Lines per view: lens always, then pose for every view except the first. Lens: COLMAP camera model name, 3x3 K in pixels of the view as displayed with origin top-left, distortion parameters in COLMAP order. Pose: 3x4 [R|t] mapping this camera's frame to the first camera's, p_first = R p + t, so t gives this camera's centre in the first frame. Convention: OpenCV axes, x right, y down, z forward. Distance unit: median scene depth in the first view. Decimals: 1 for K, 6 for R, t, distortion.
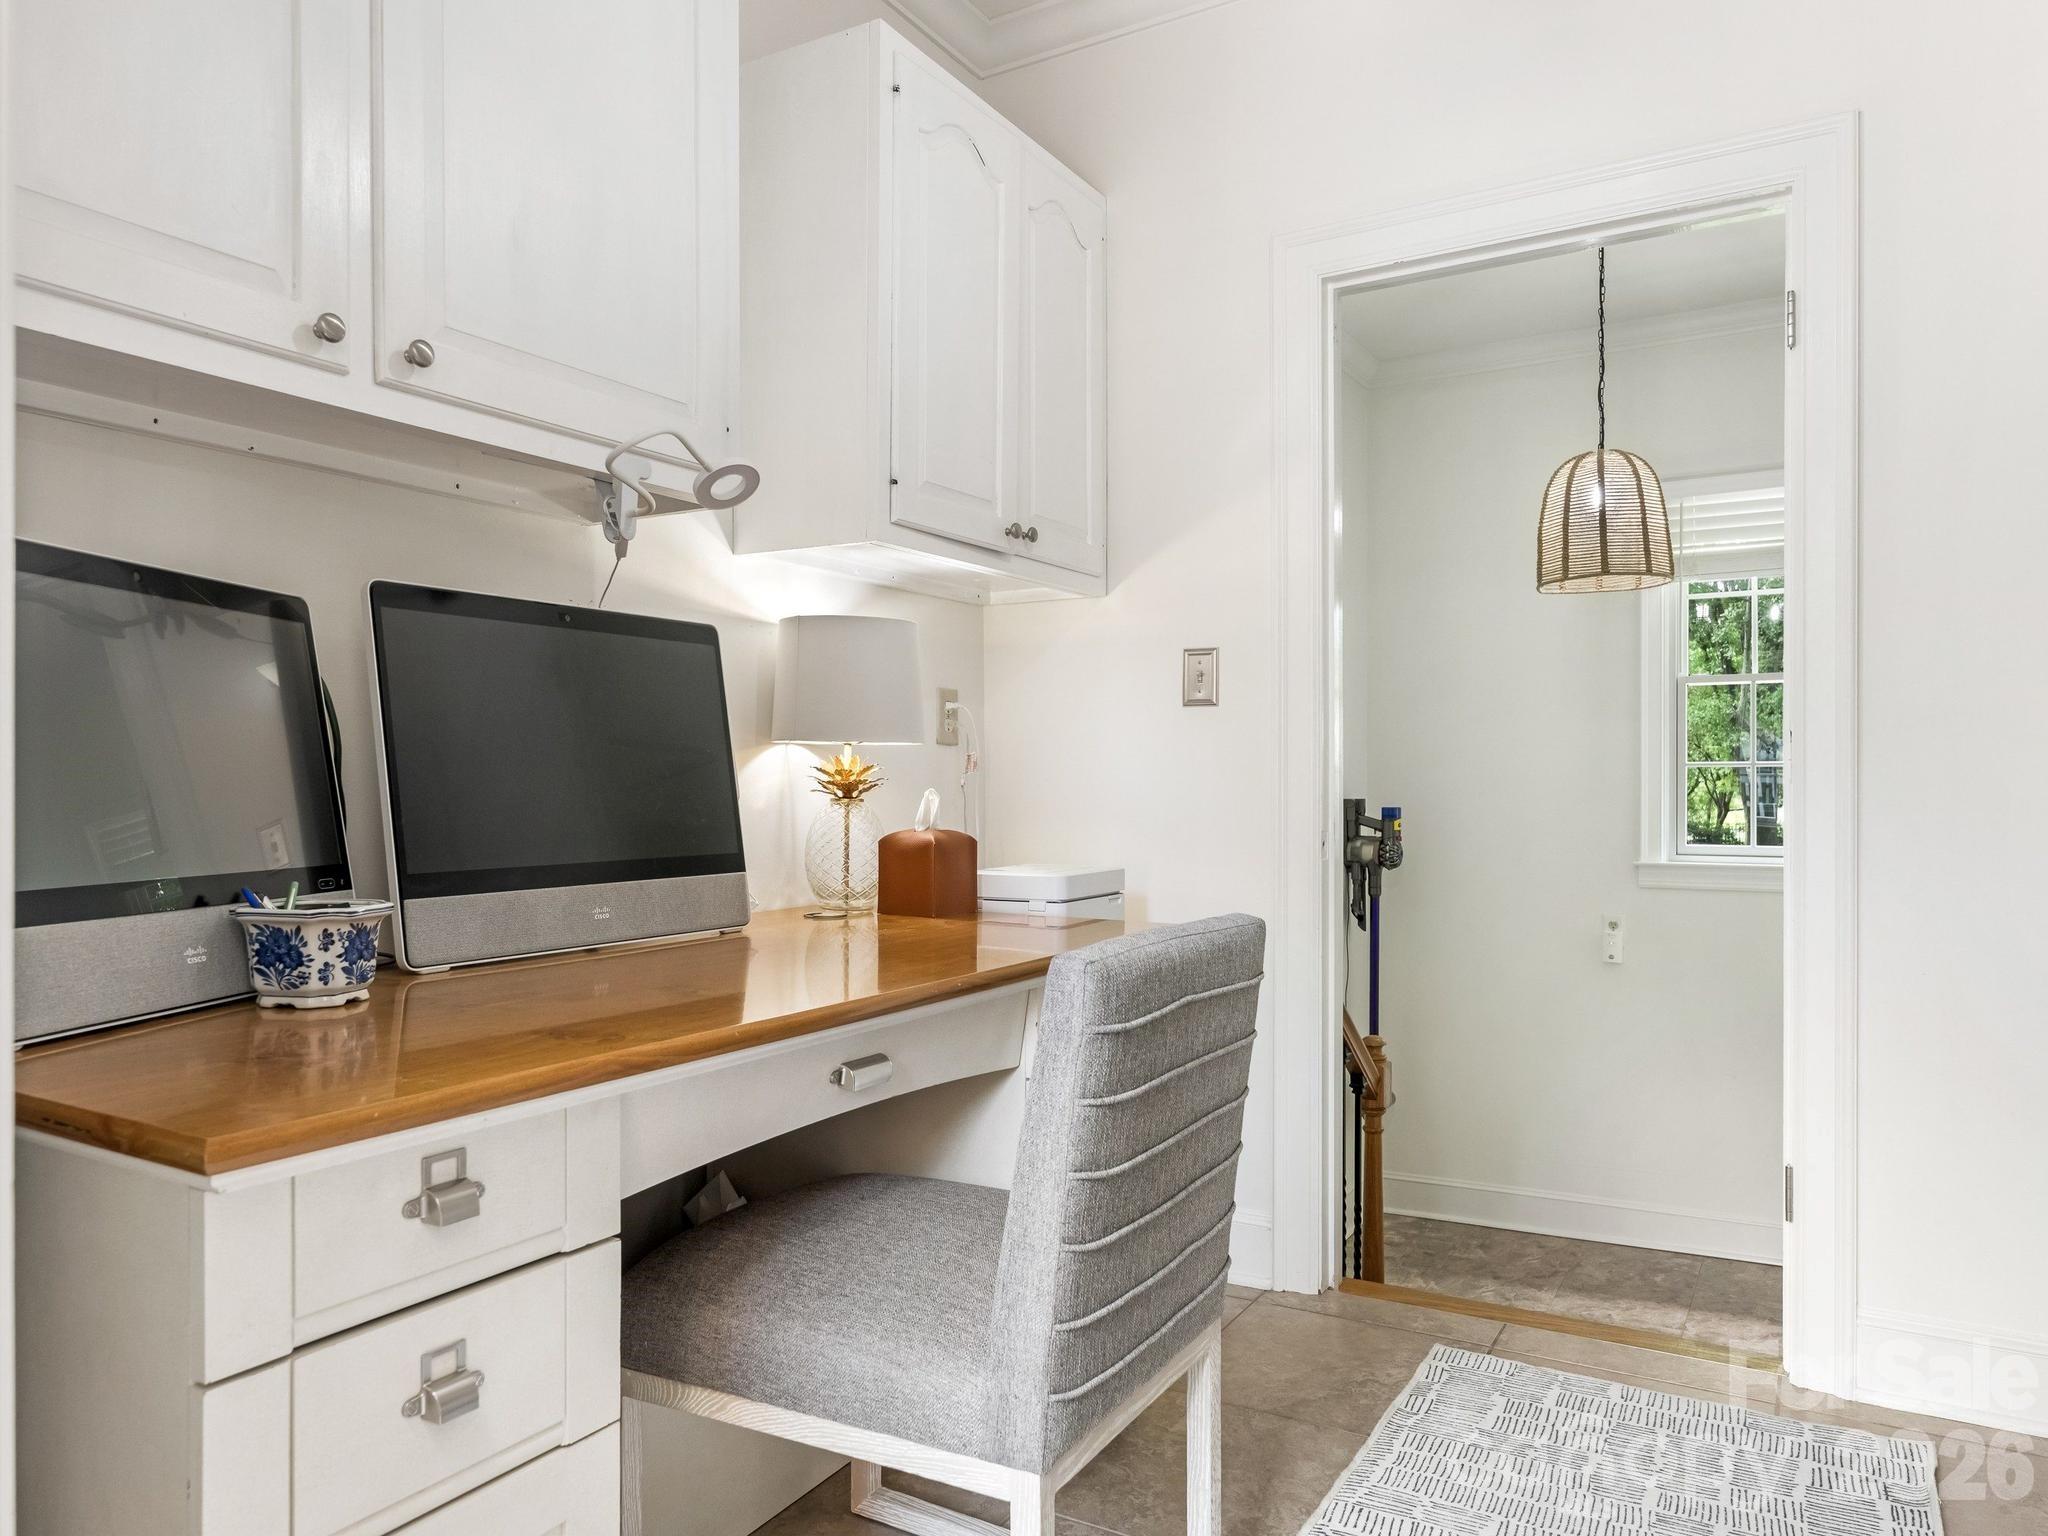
lens RADIAL K [[1343.0, 0, 1023.3], [0, 1343.0, 781.0], [0, 0, 1]] dist [0.004023, 0.000314]
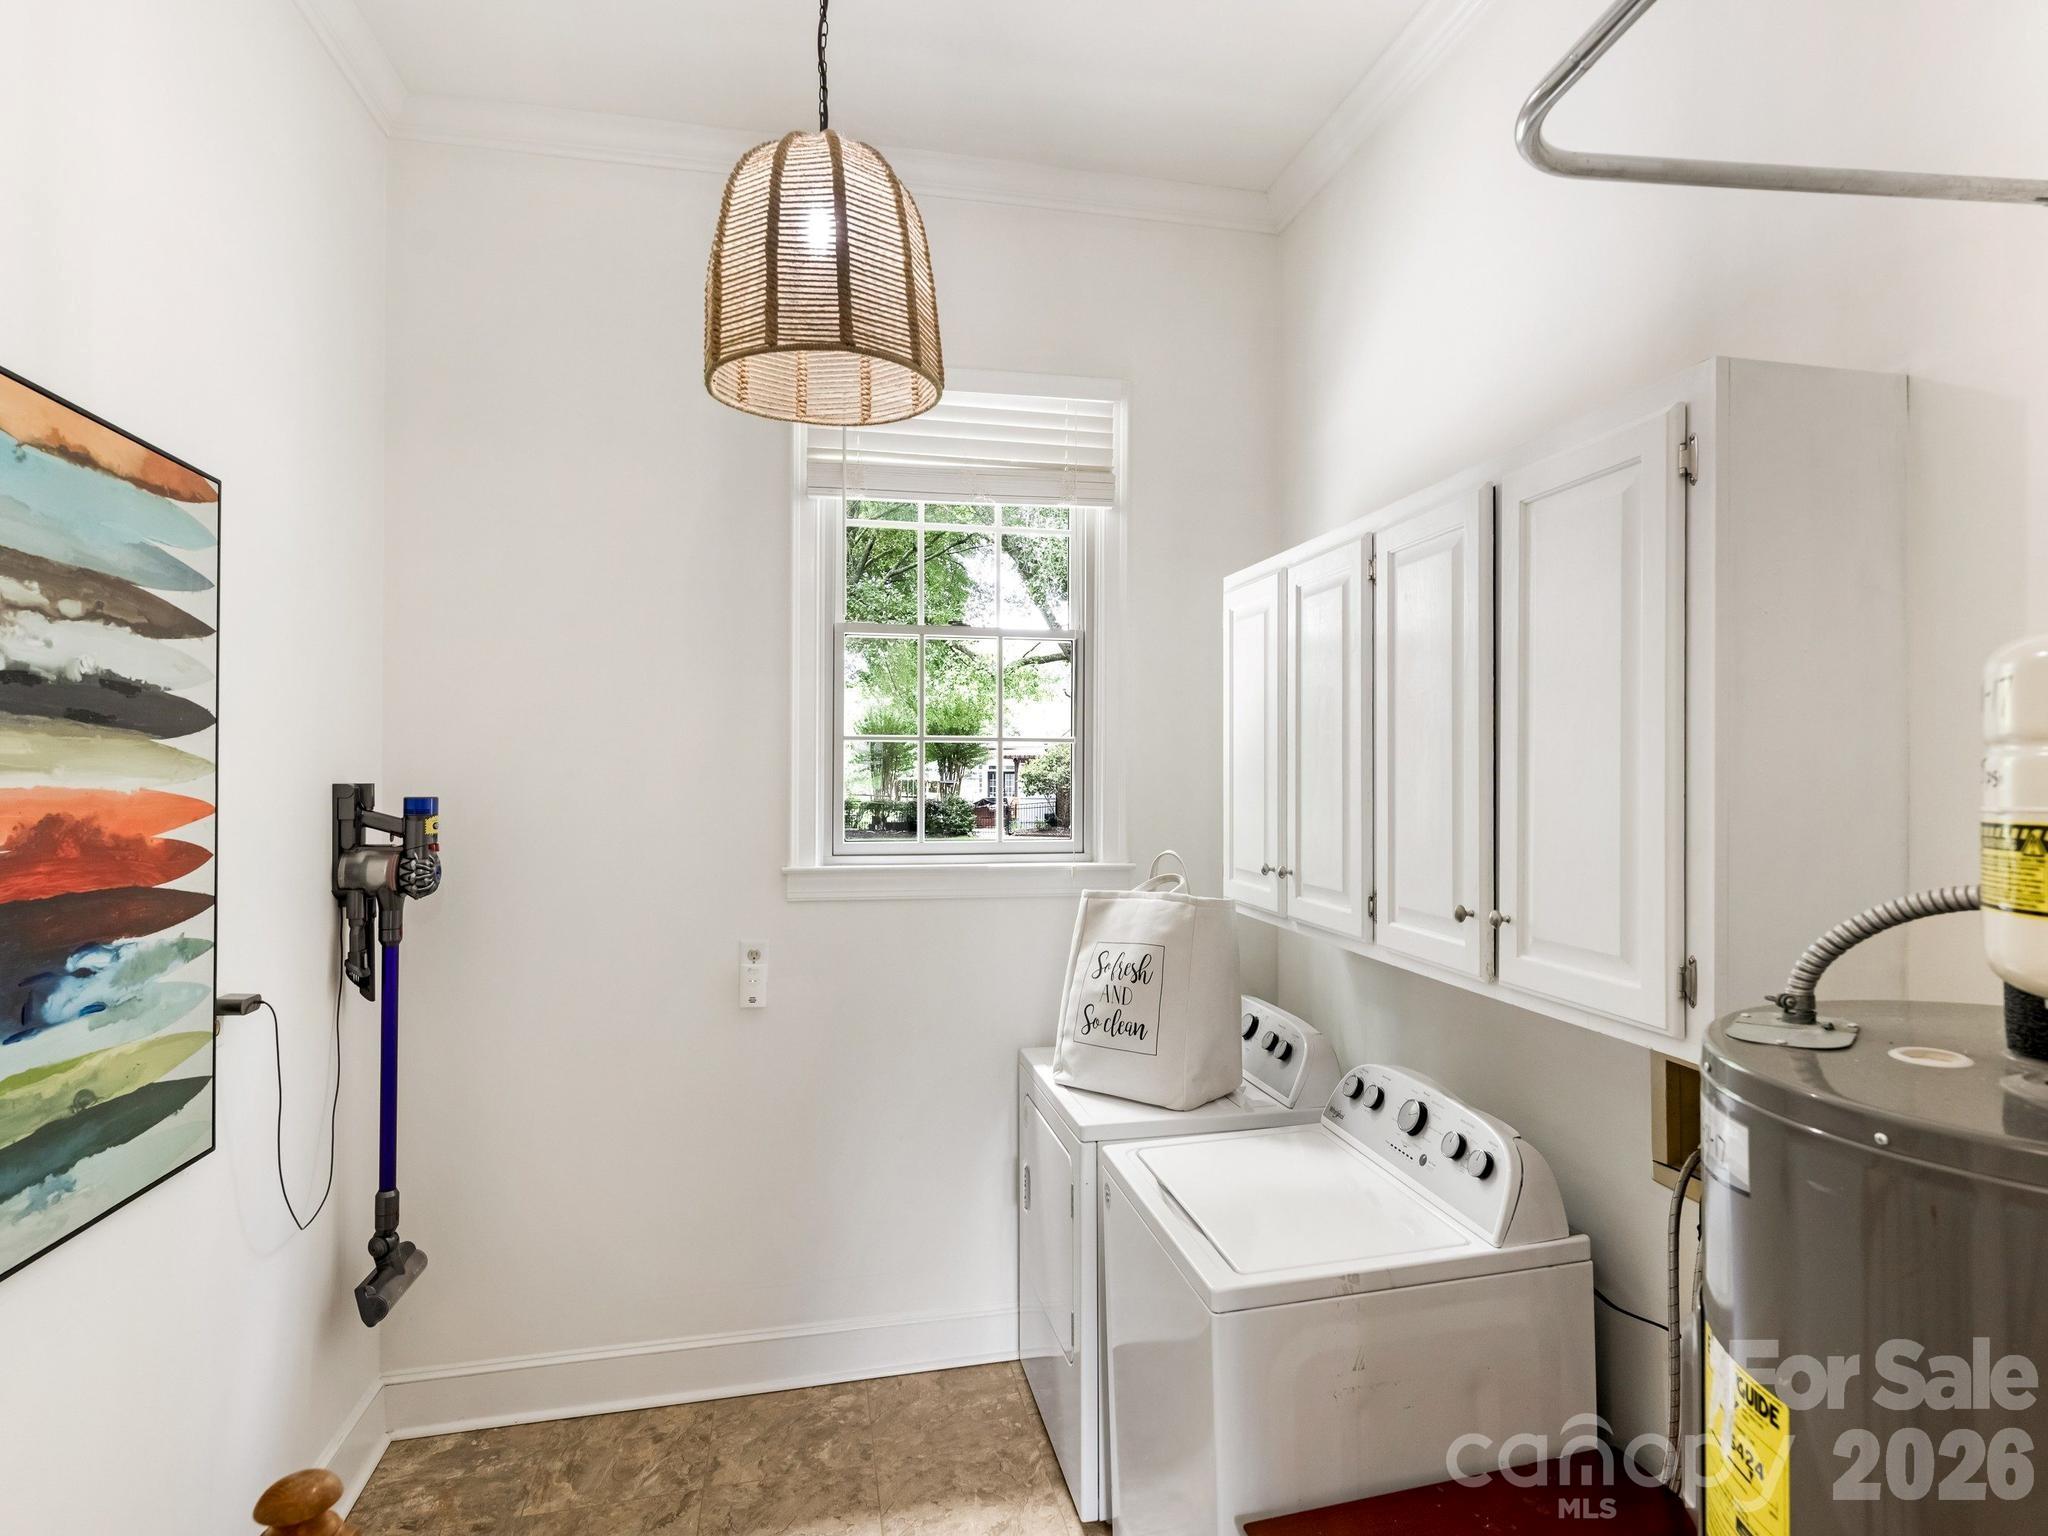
lens RADIAL K [[1170.5, 0, 1065.1], [0, 1170.5, 774.5], [0, 0, 1]] dist [-0.005915, 0.000929]
pose [[0.732769, 0.002954, 0.680471, 0.127080], [-0.008222, 0.999956, 0.004513, 0.004449], [-0.680428, -0.008902, 0.732761, 0.411418]]
